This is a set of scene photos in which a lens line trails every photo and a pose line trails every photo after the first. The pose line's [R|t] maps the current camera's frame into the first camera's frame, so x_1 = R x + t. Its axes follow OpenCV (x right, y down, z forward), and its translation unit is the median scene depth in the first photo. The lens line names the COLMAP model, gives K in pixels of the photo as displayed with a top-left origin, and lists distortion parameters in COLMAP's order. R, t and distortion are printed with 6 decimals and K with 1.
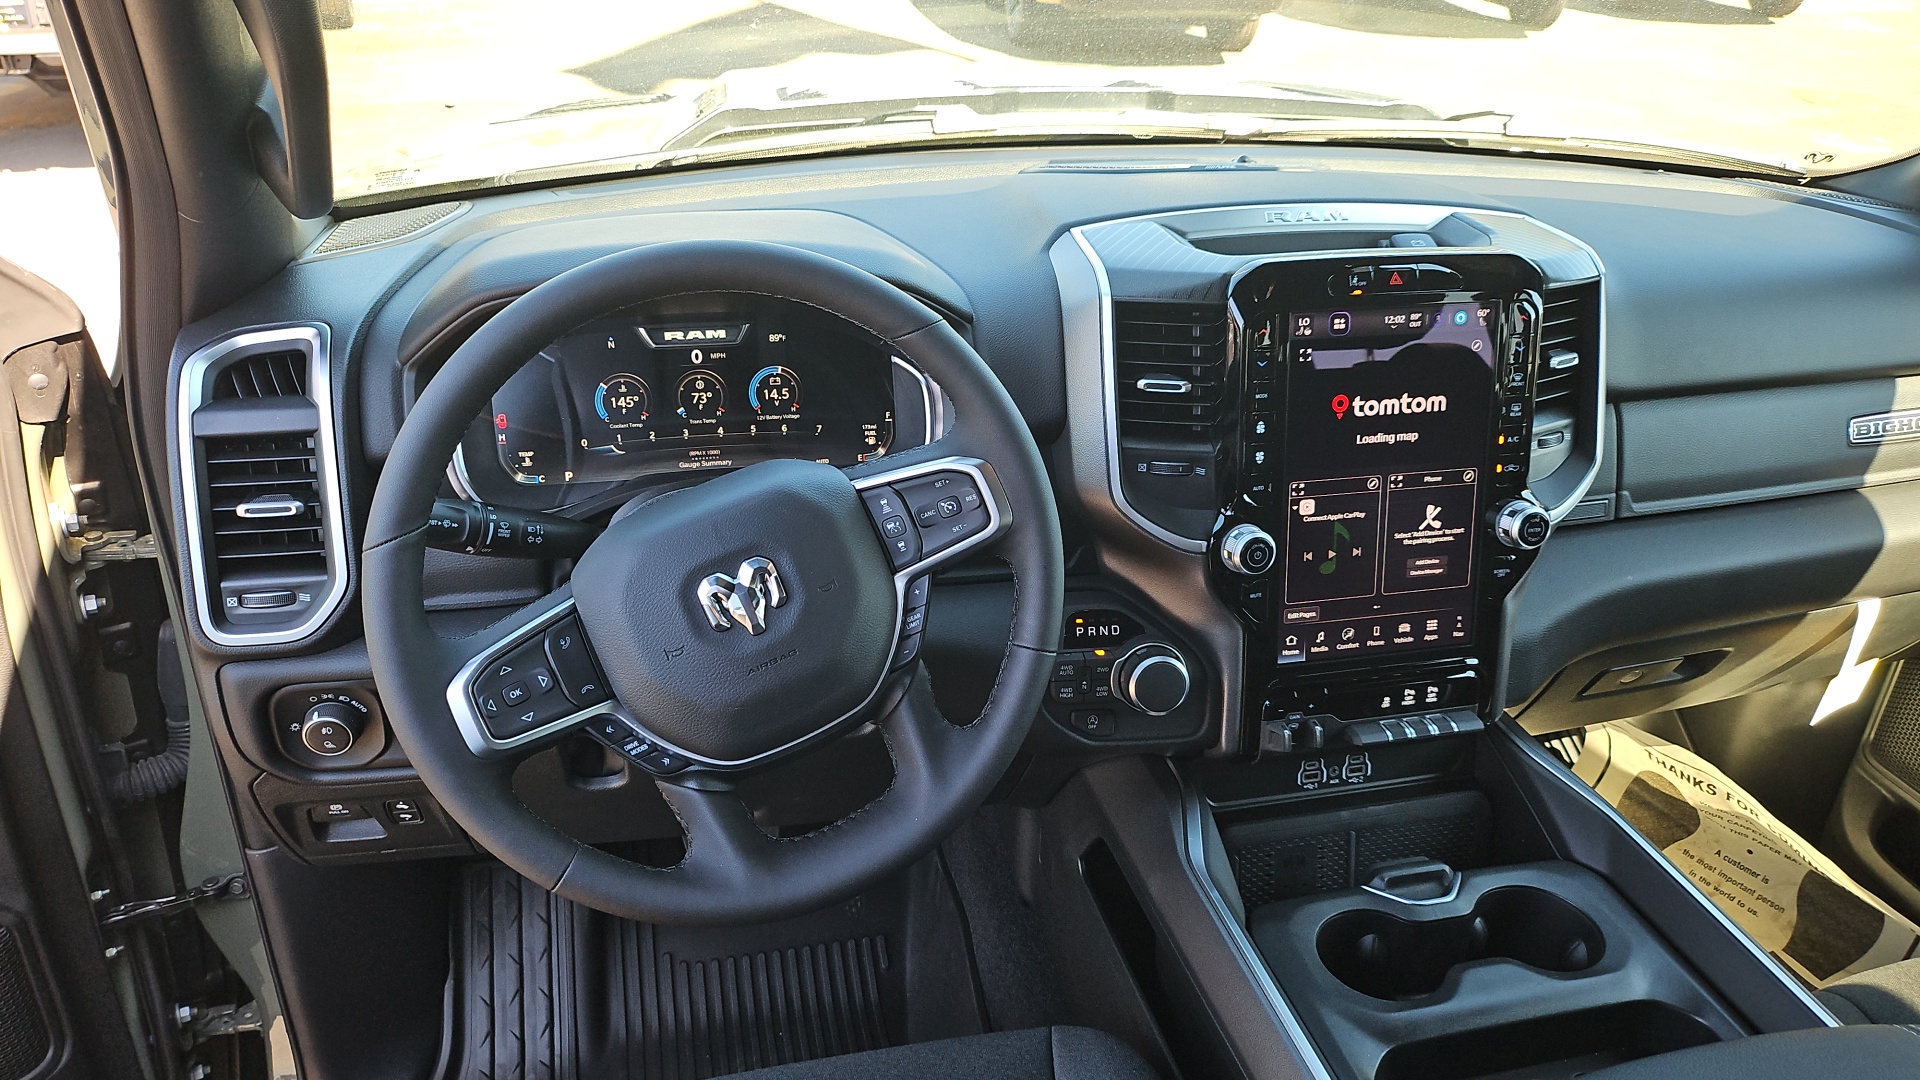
lens RADIAL K [[1407.1, 0, 965.8], [0, 1407.1, 546.9], [0, 0, 1]] dist [0.028763, -0.020557]
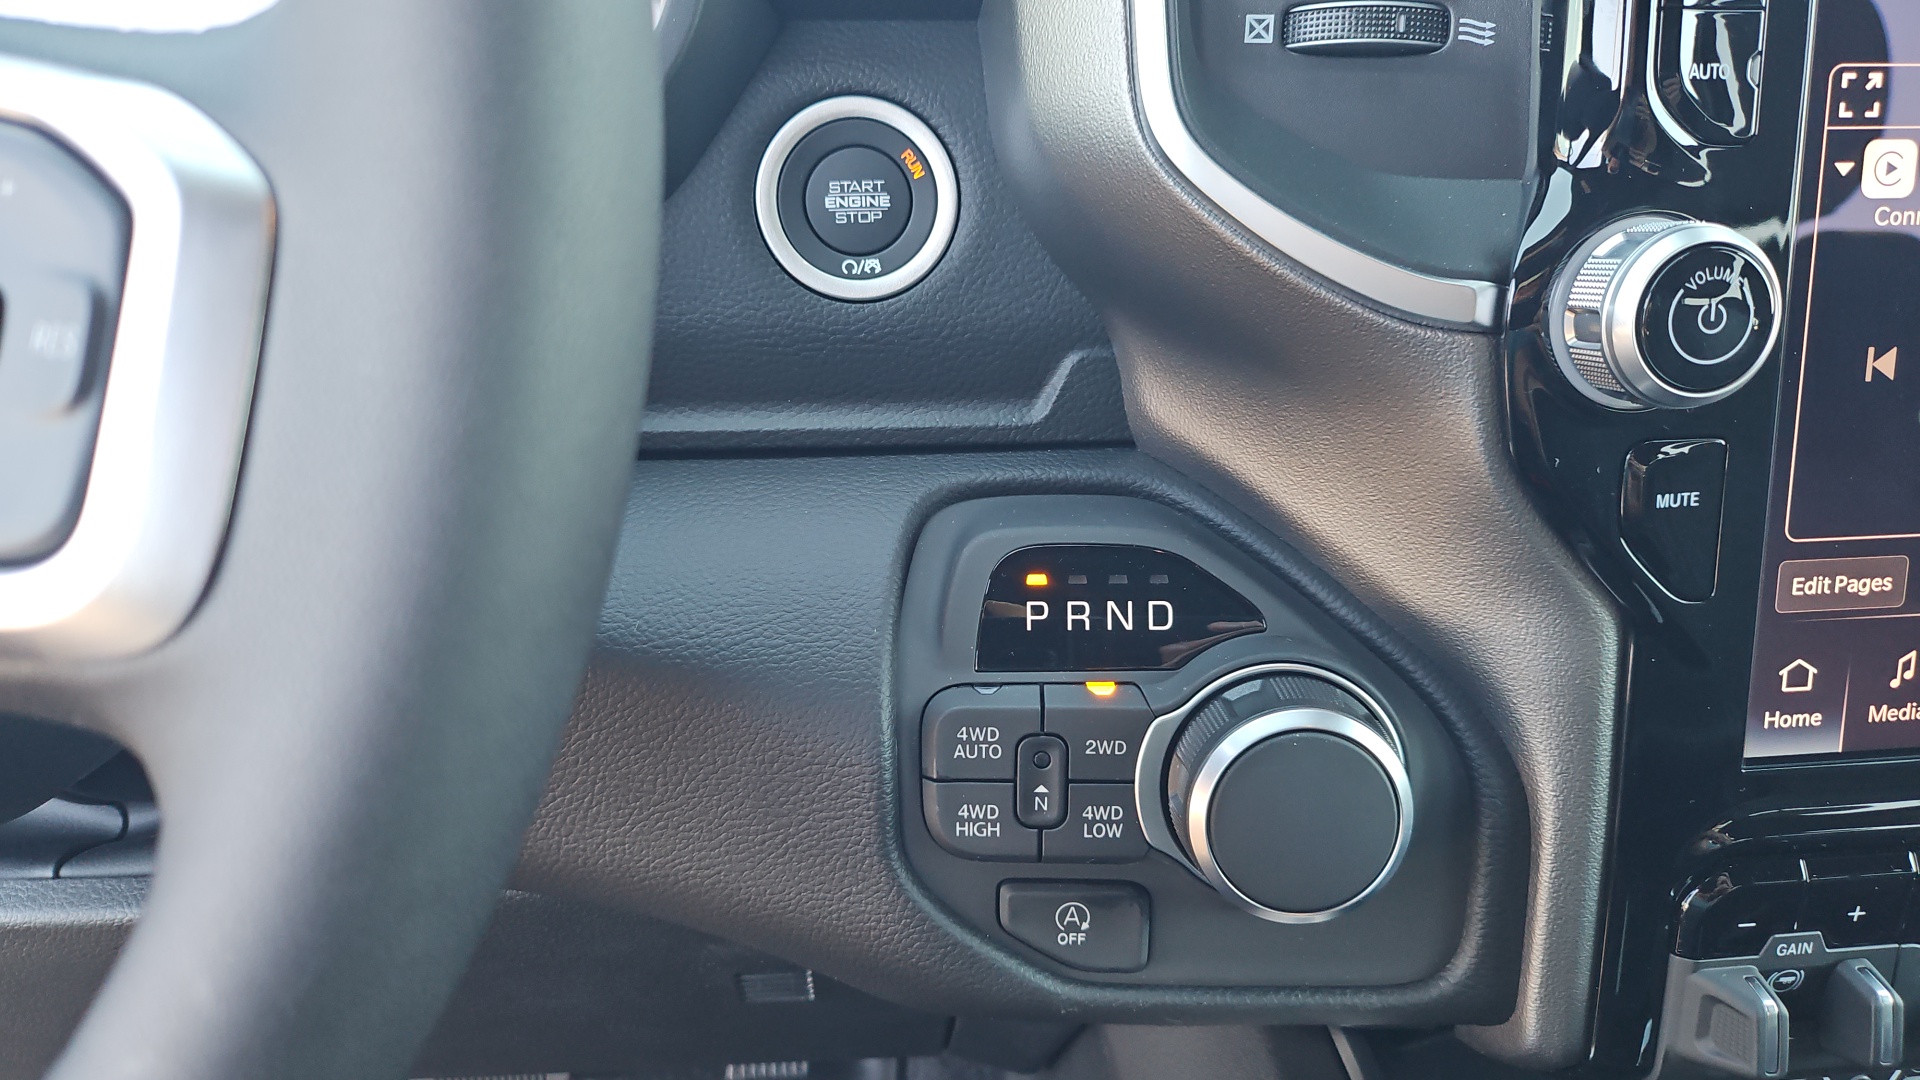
lens RADIAL K [[1407.1, 0, 967.0], [0, 1407.1, 540.5], [0, 0, 1]] dist [0.028763, -0.020557]
pose [[0.989346, 0.028541, -0.142755, 0.107656], [-0.035202, 0.998396, -0.044349, 0.057670], [0.141260, 0.048902, 0.988764, 0.696775]]
